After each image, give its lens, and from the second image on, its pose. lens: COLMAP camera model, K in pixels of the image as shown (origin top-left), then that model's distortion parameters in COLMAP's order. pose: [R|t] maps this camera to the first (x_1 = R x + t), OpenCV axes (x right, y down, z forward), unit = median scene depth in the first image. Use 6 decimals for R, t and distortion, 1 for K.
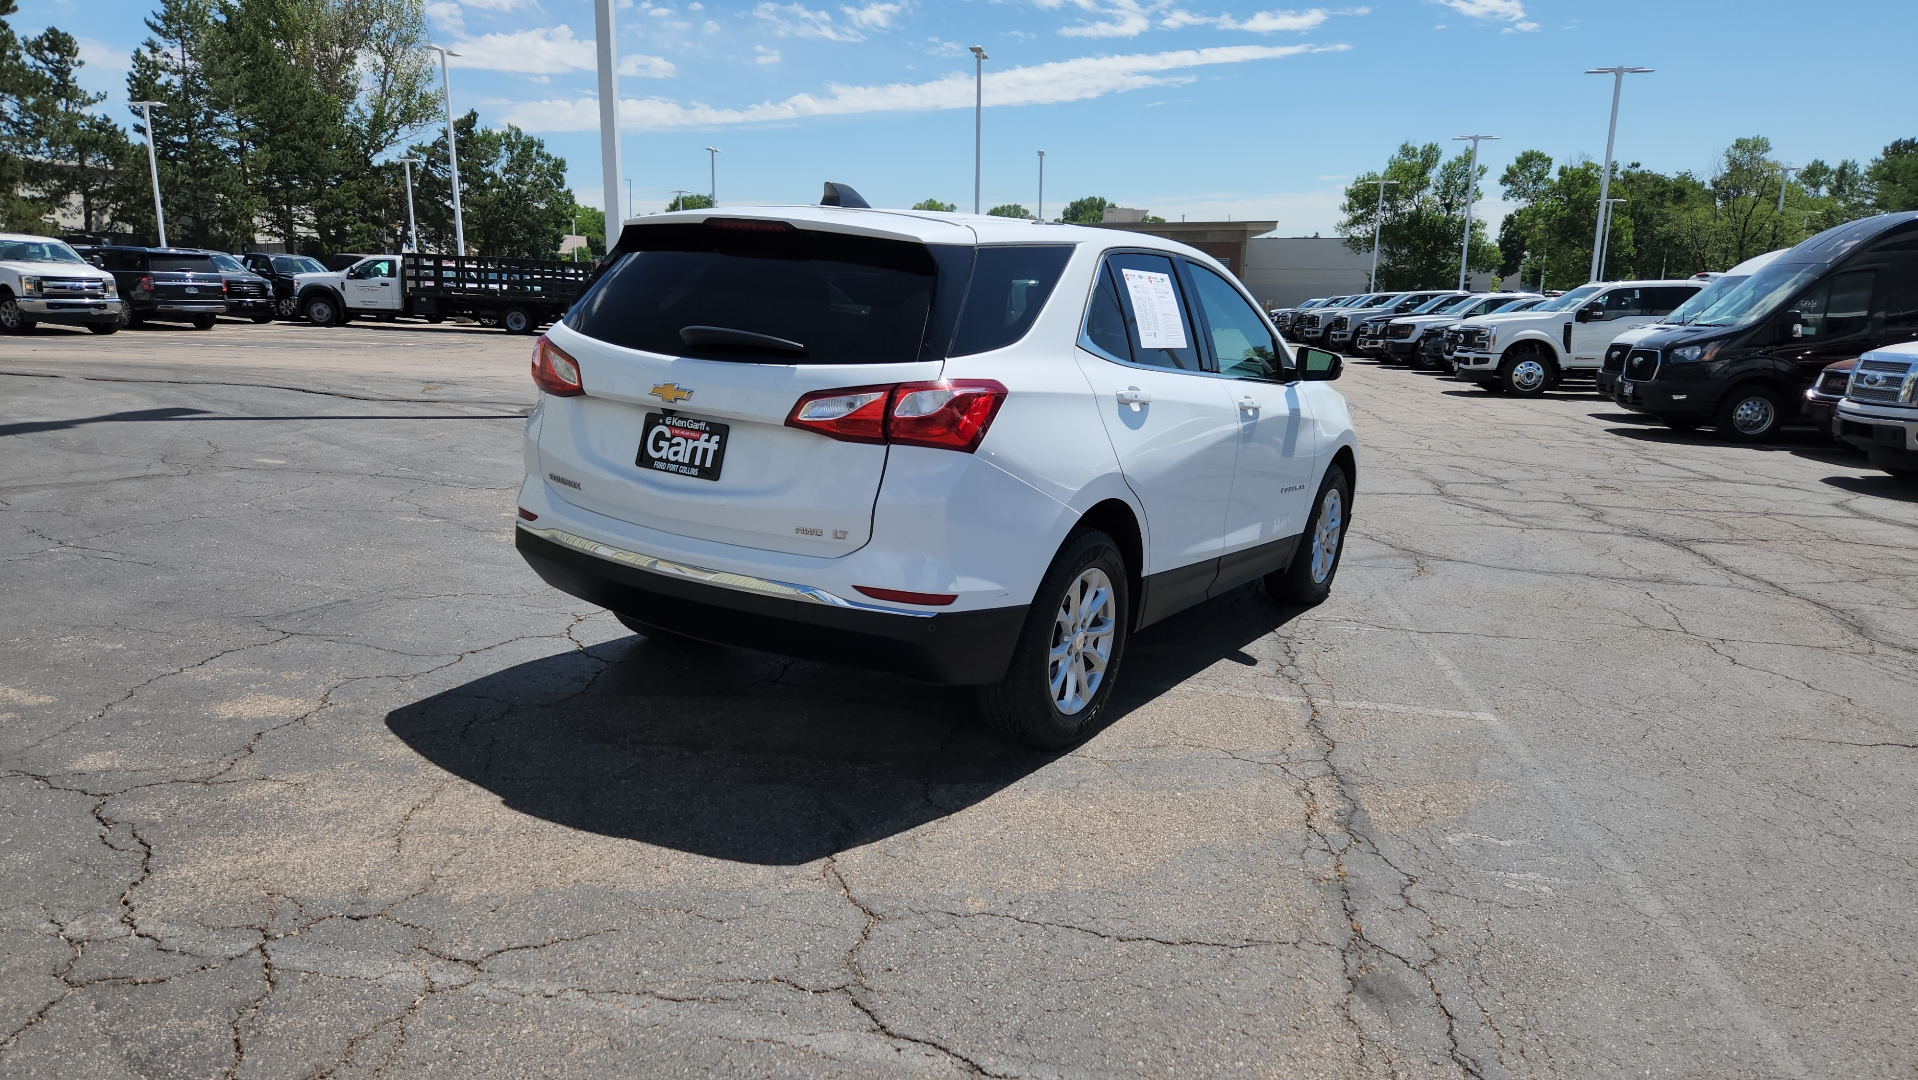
lens RADIAL K [[1284.1, 0, 938.1], [0, 1284.1, 553.4], [0, 0, 1]] dist [0.070908, -0.057679]
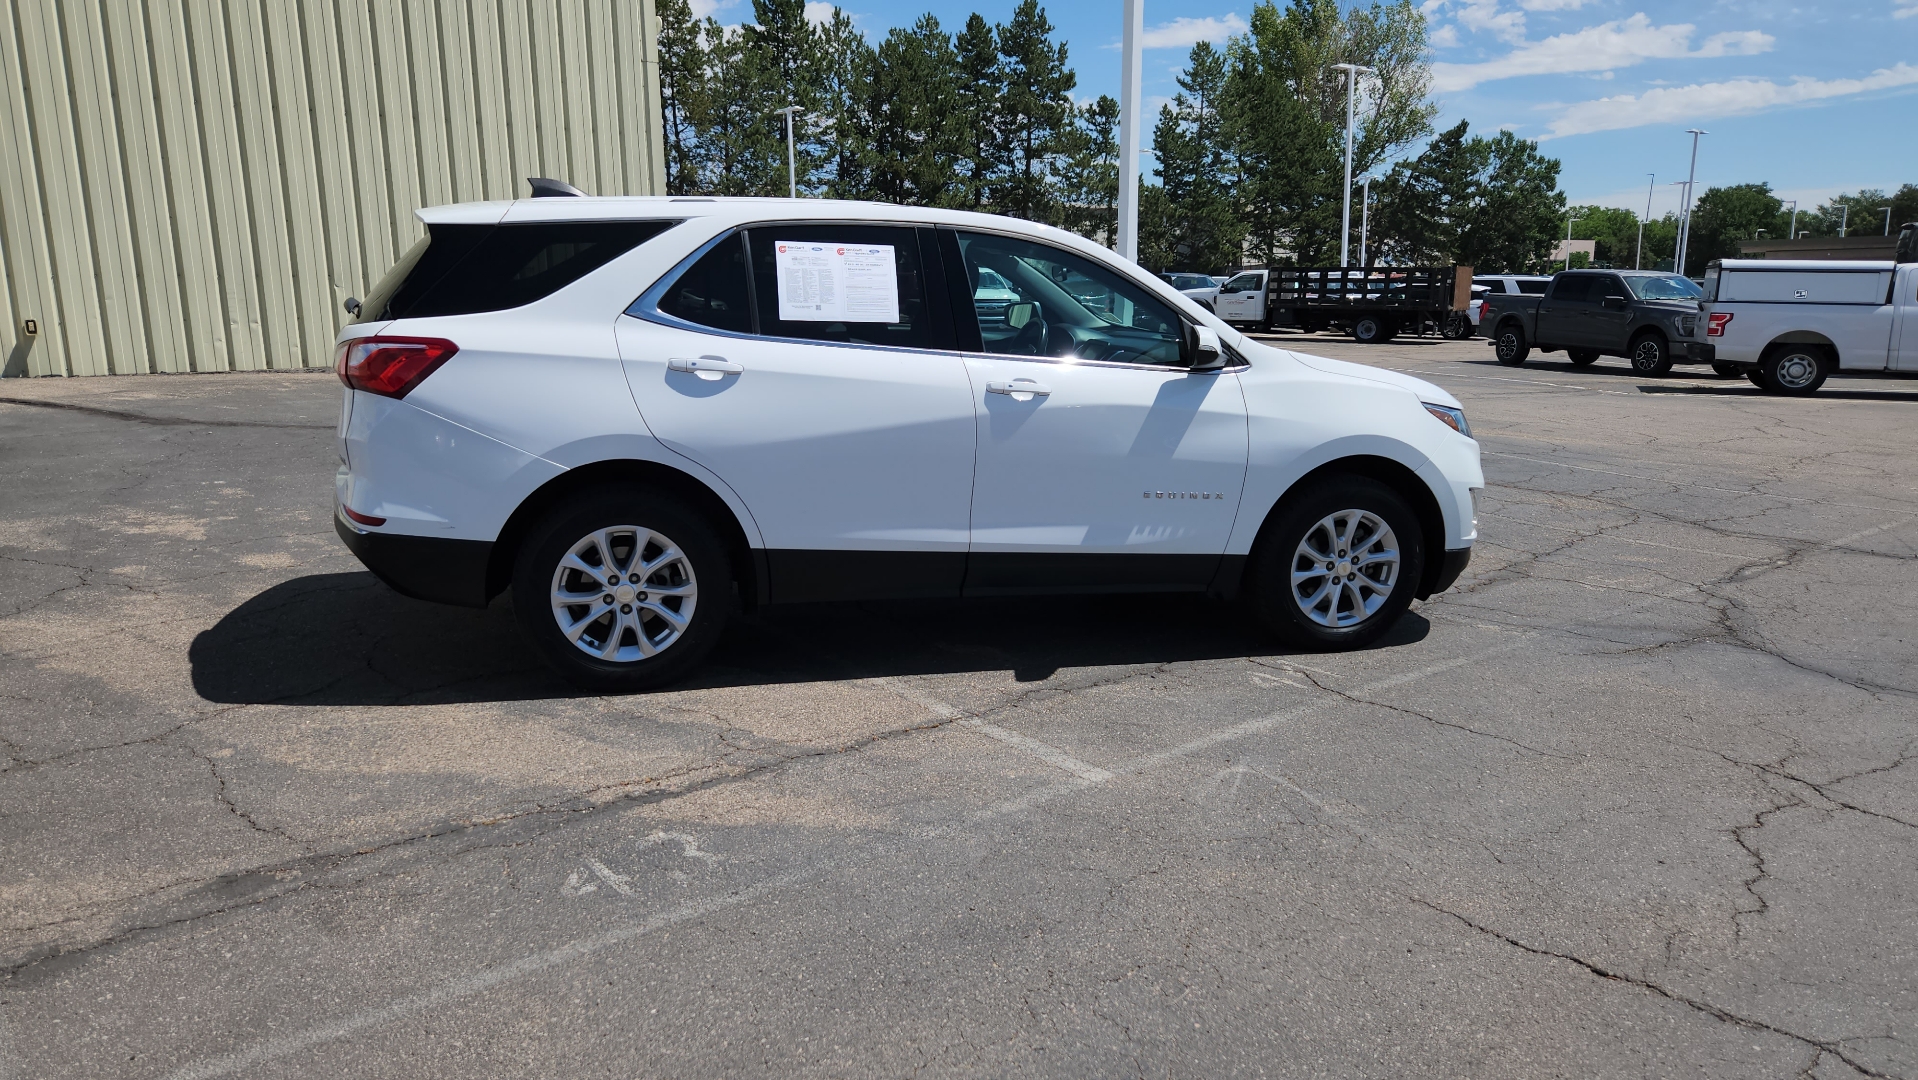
lens RADIAL K [[1283.5, 0, 937.2], [0, 1283.5, 538.3], [0, 0, 1]] dist [0.073575, -0.057267]
pose [[0.739411, 0.104997, -0.665016, 0.811550], [-0.119236, 0.992572, 0.024138, -0.026718], [0.662611, 0.061446, 0.746439, 0.305299]]
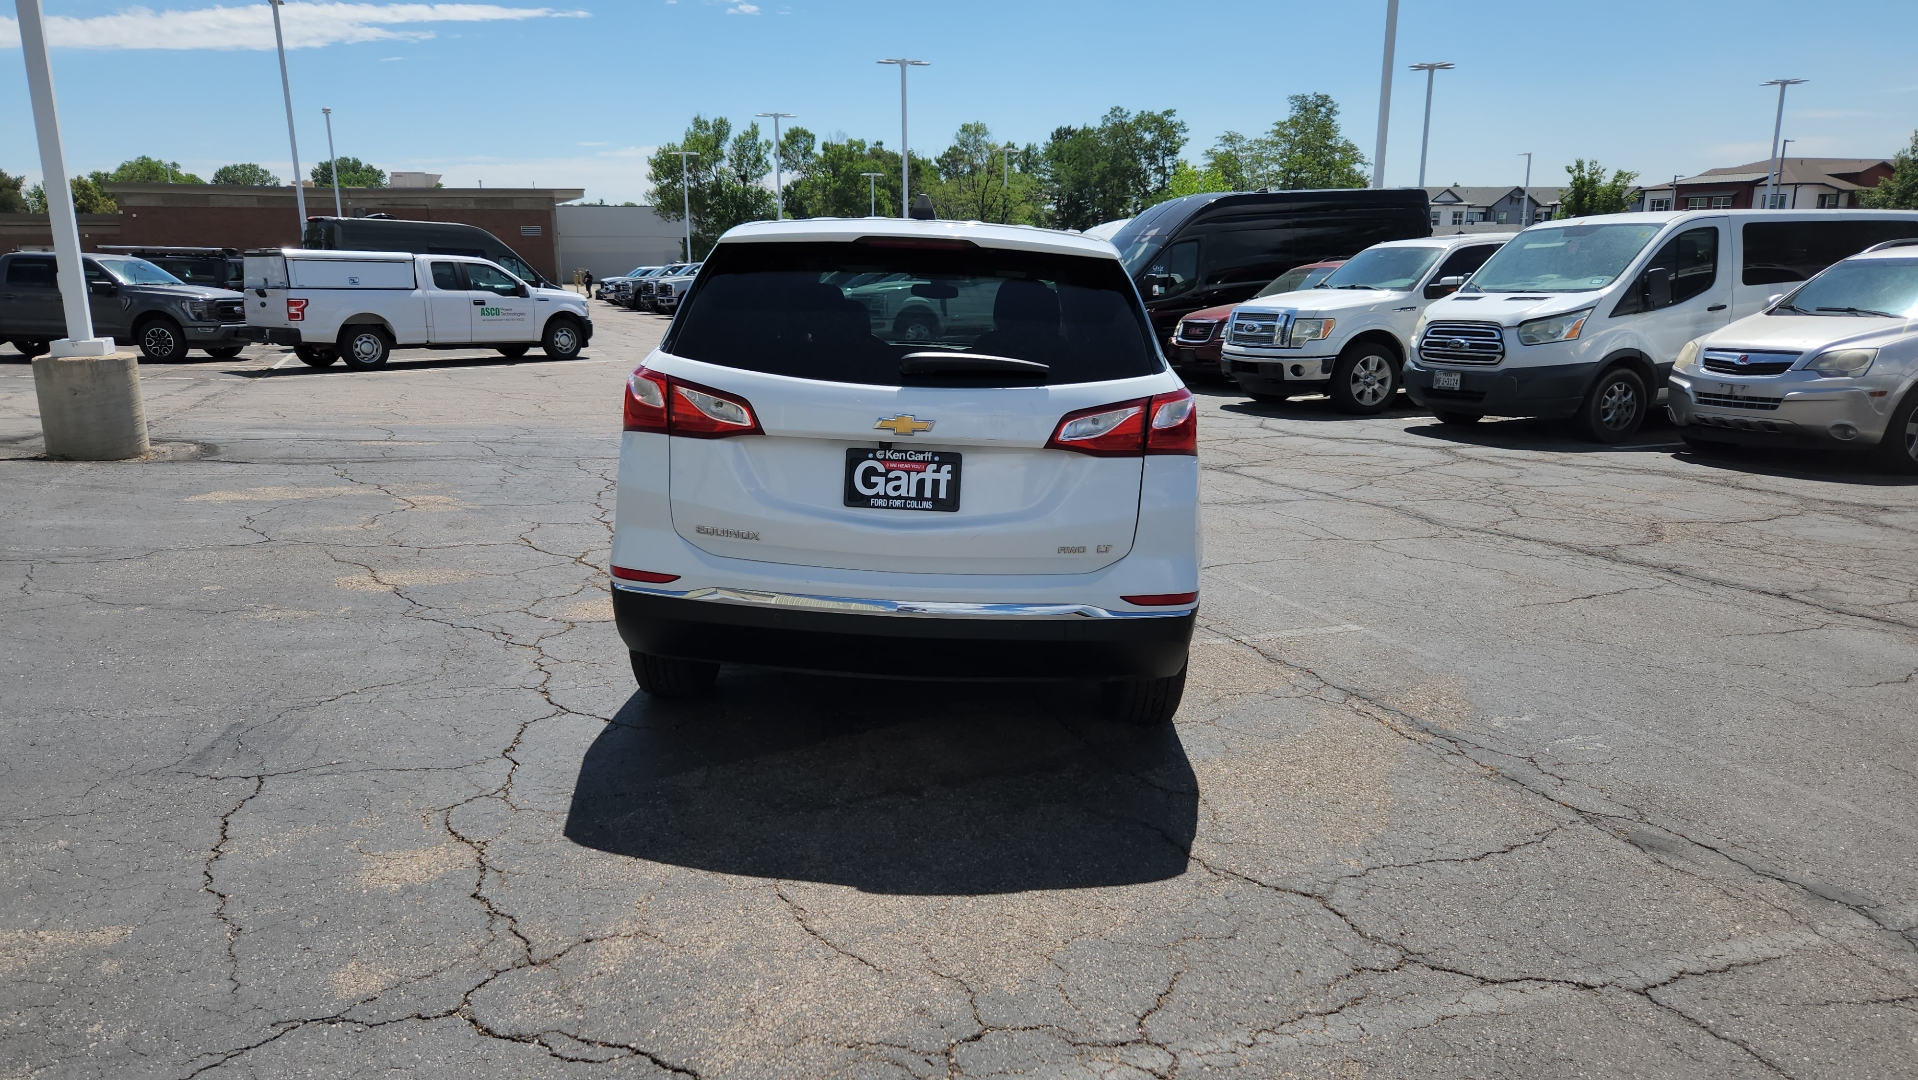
lens RADIAL K [[1284.1, 0, 927.2], [0, 1284.1, 533.0], [0, 0, 1]] dist [0.070908, -0.057679]
pose [[0.864581, -0.129186, 0.485604, -0.472337], [0.124346, 0.991335, 0.042338, -0.059831], [-0.486866, 0.023779, 0.873153, 0.122343]]
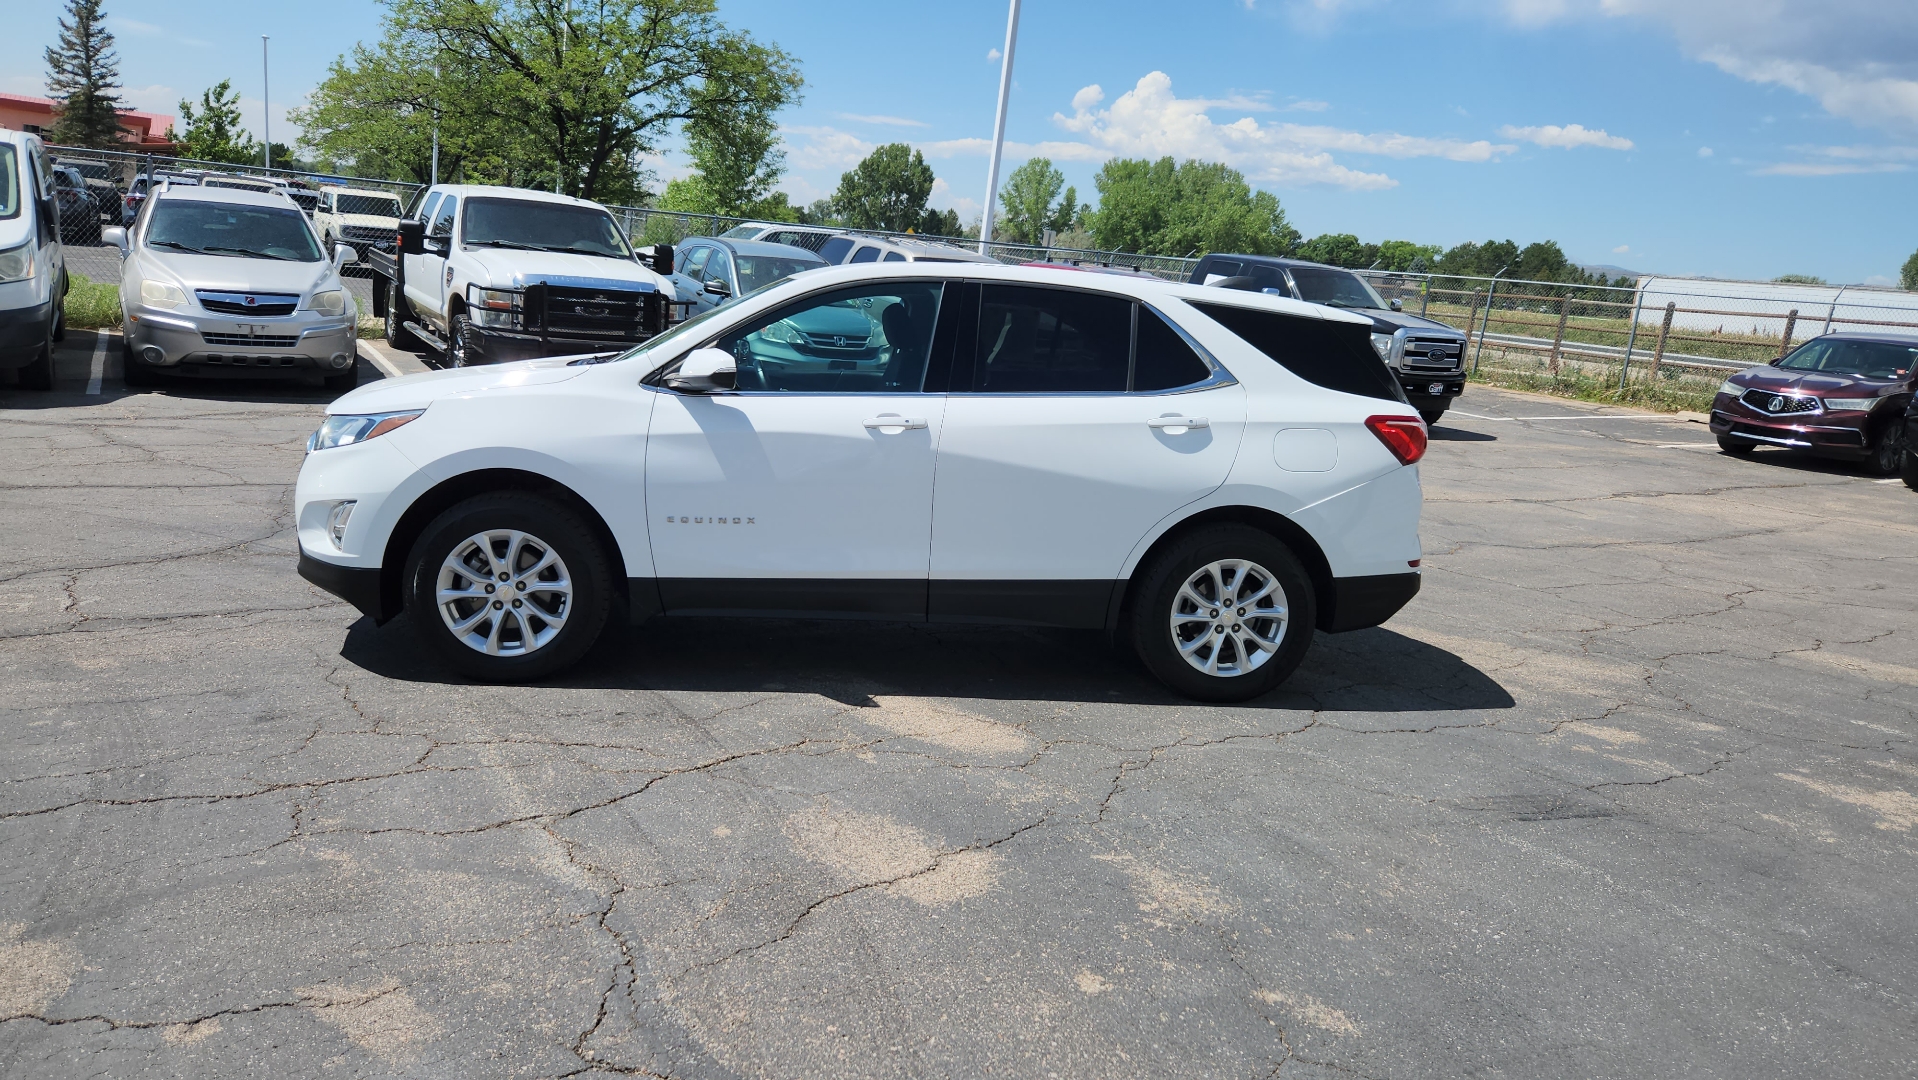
lens RADIAL K [[1284.1, 0, 927.6], [0, 1284.1, 533.1], [0, 0, 1]] dist [0.070908, -0.057679]
pose [[-0.614834, -0.245483, 0.749478, -0.798620], [0.047239, 0.937153, 0.345707, -0.425433], [-0.787240, 0.247957, -0.564597, 1.724231]]
